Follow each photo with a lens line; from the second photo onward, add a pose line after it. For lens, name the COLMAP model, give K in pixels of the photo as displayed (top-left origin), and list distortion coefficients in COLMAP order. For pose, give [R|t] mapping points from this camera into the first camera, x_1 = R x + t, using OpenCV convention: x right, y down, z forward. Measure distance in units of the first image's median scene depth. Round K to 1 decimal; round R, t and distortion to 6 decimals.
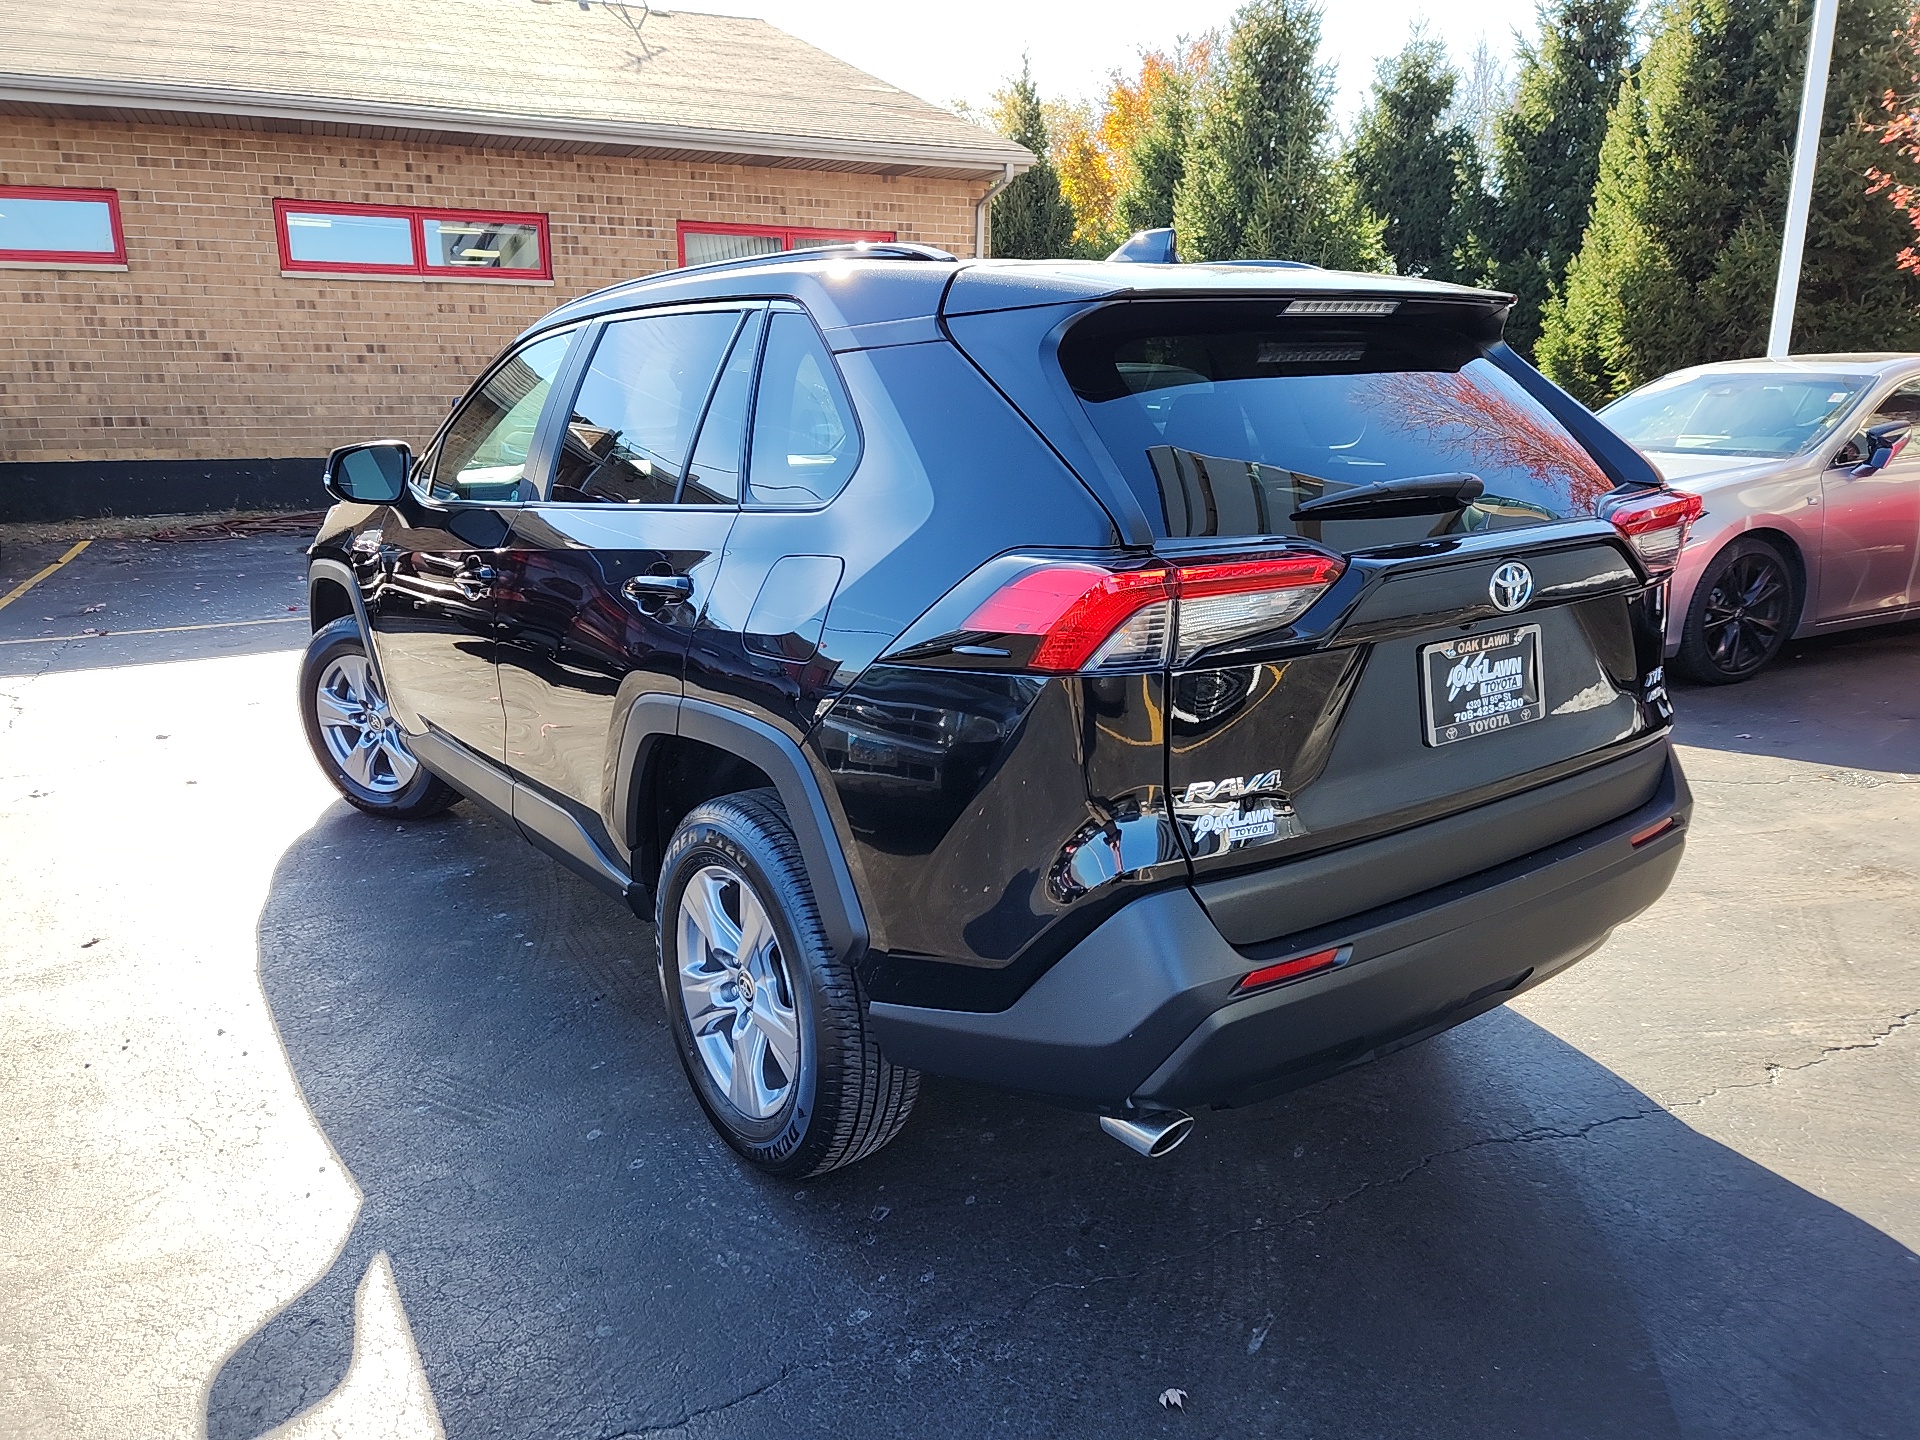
lens RADIAL K [[1396.1, 0, 963.5], [0, 1396.1, 714.4], [0, 0, 1]] dist [0.067295, -0.055114]
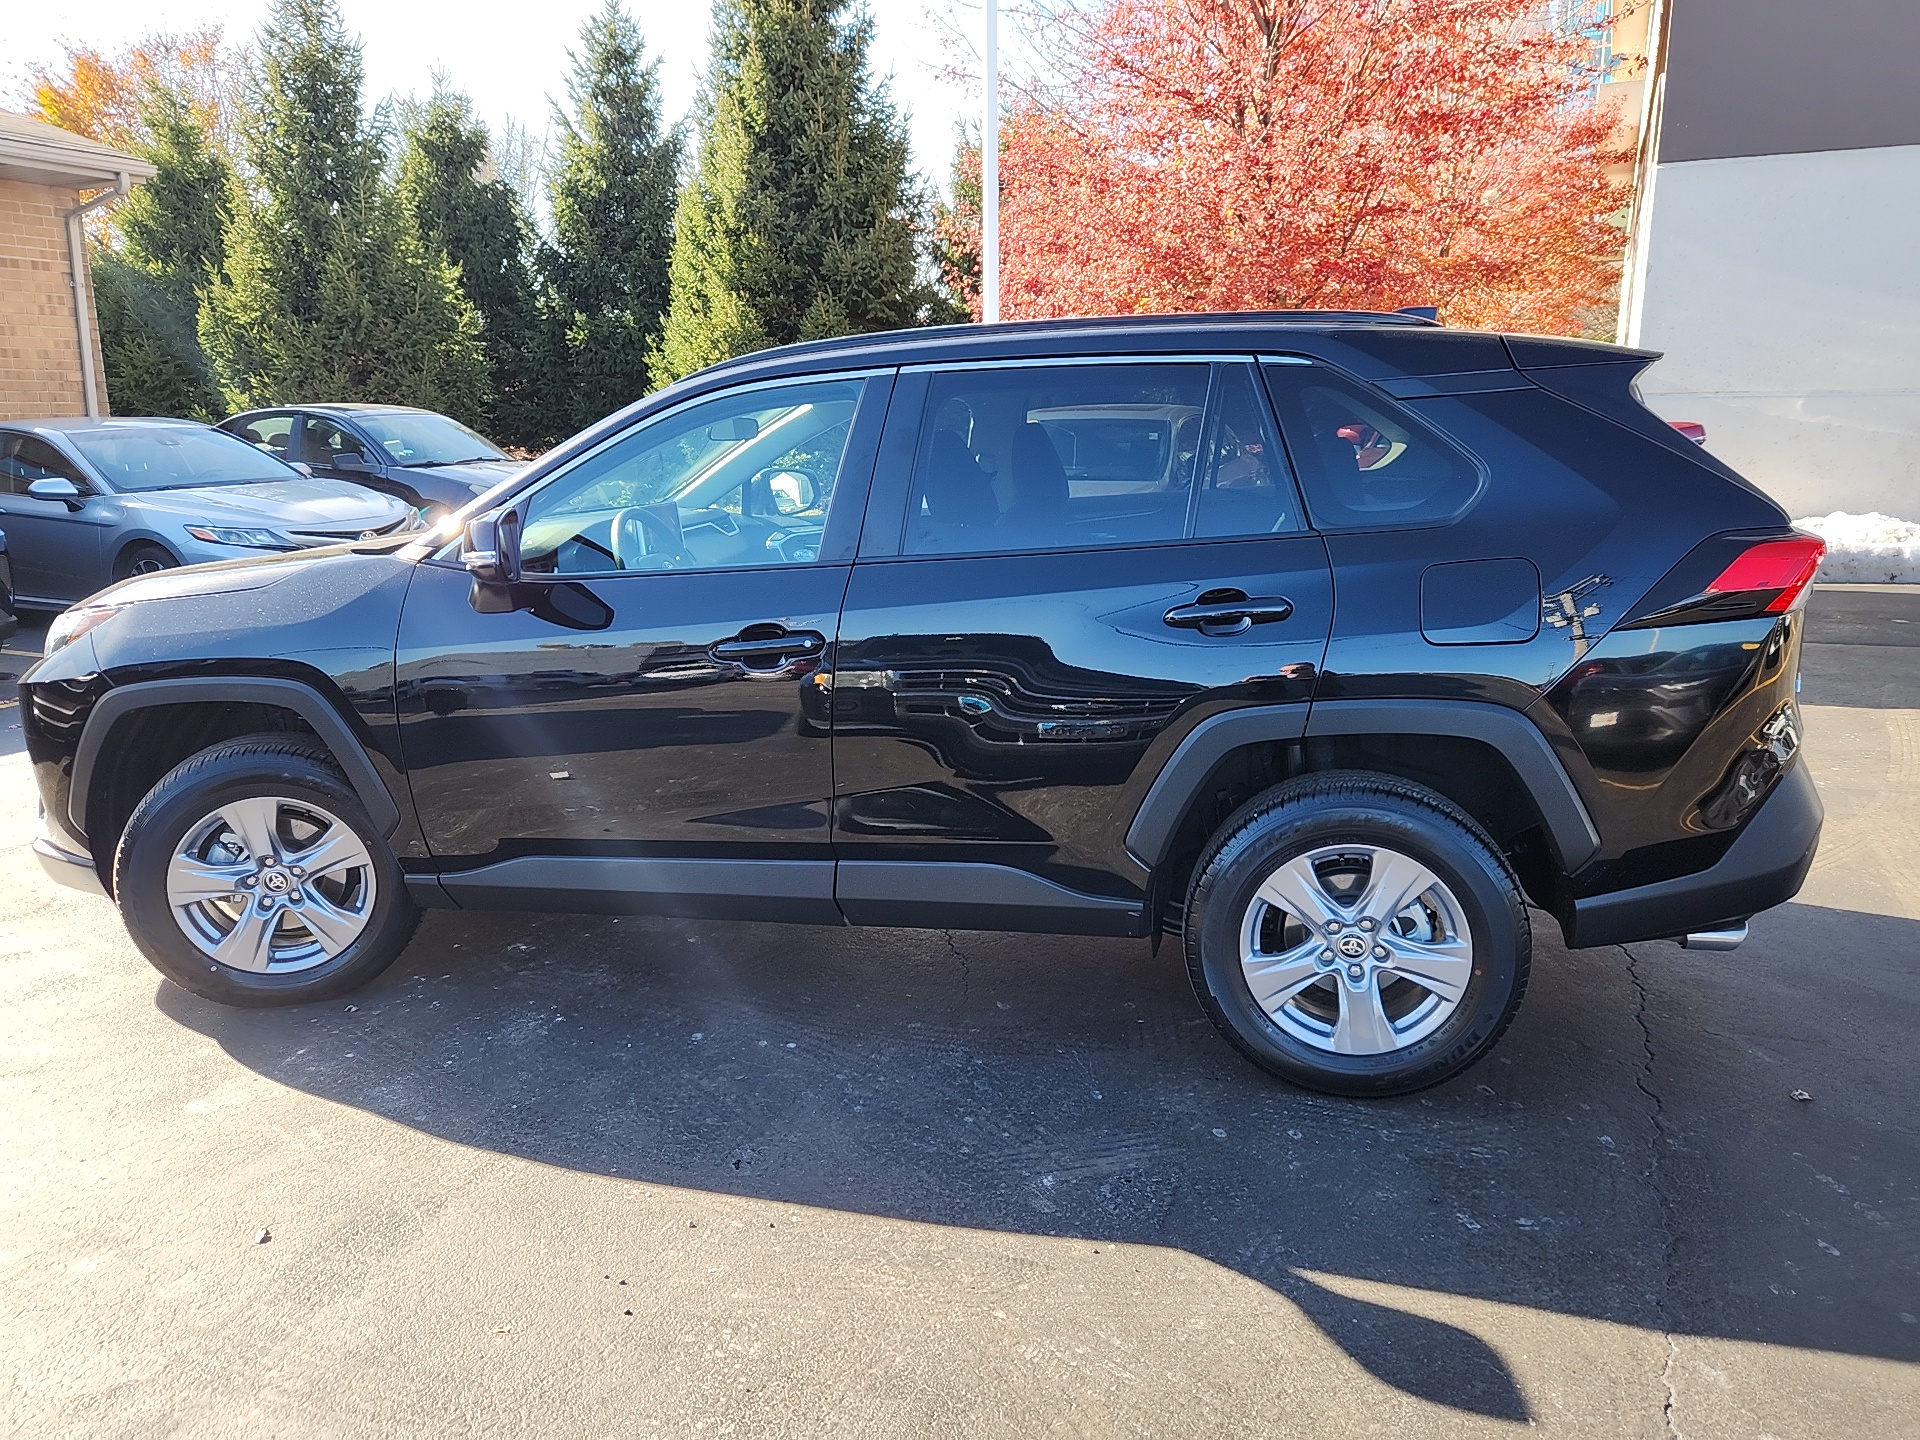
lens RADIAL K [[1396.1, 0, 963.5], [0, 1396.1, 714.4], [0, 0, 1]] dist [0.067295, -0.055114]
pose [[0.739132, -0.147953, 0.657110, -0.188786], [0.168132, 0.985222, 0.032711, -0.013989], [-0.652239, 0.086304, 0.753084, 0.054855]]
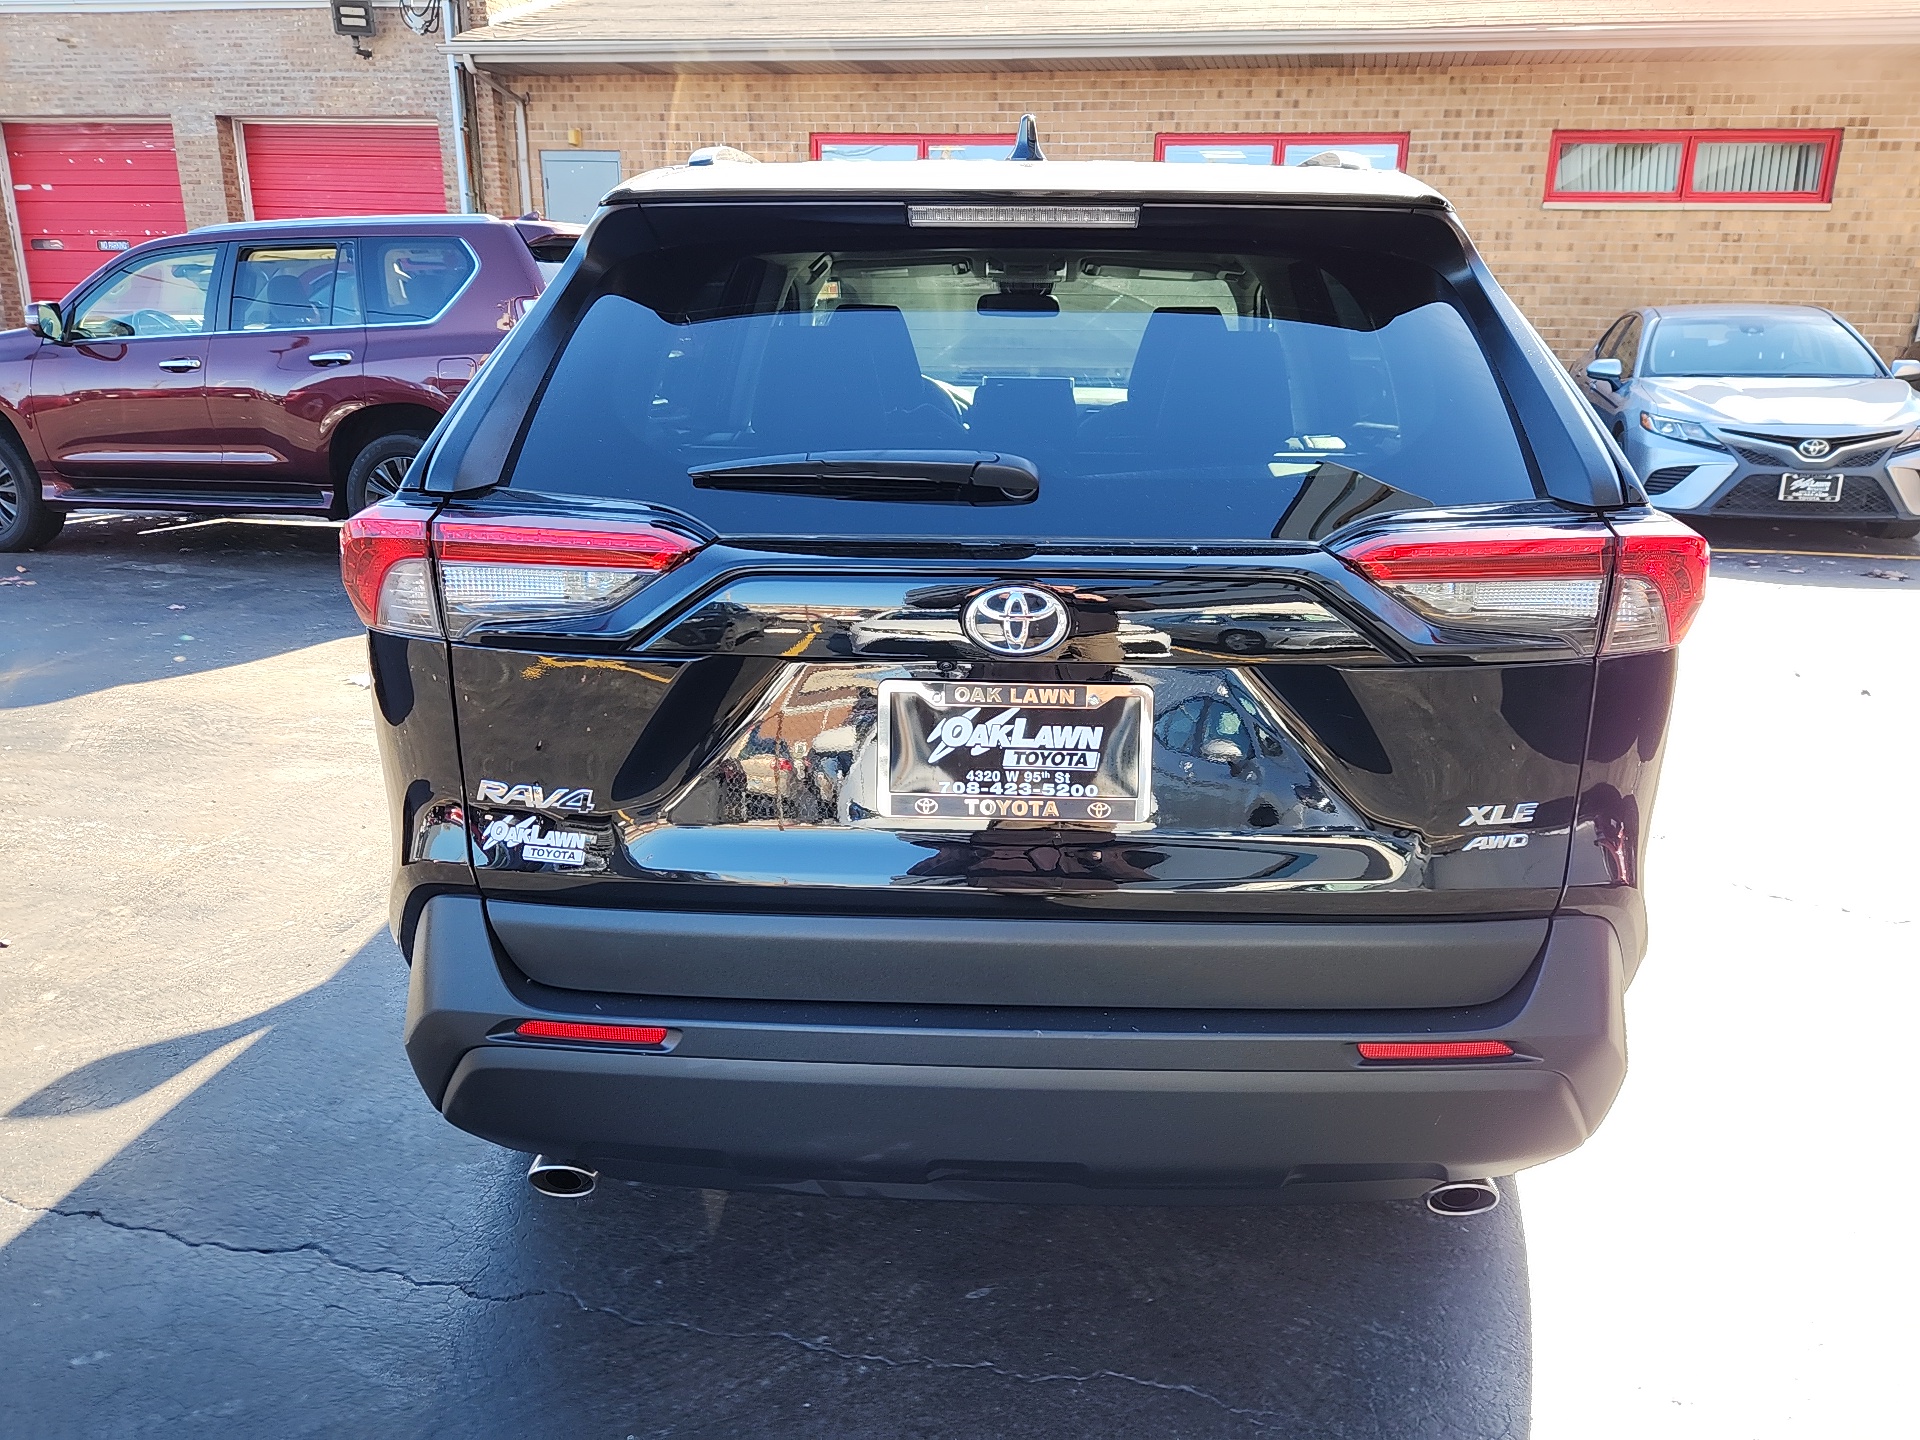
lens RADIAL K [[1396.1, 0, 963.5], [0, 1396.1, 714.4], [0, 0, 1]] dist [0.067295, -0.055114]
pose [[0.789329, 0.194433, -0.582371, 0.105126], [-0.166708, 0.980769, 0.101492, -0.015005], [0.590905, 0.016975, 0.806563, 0.056391]]
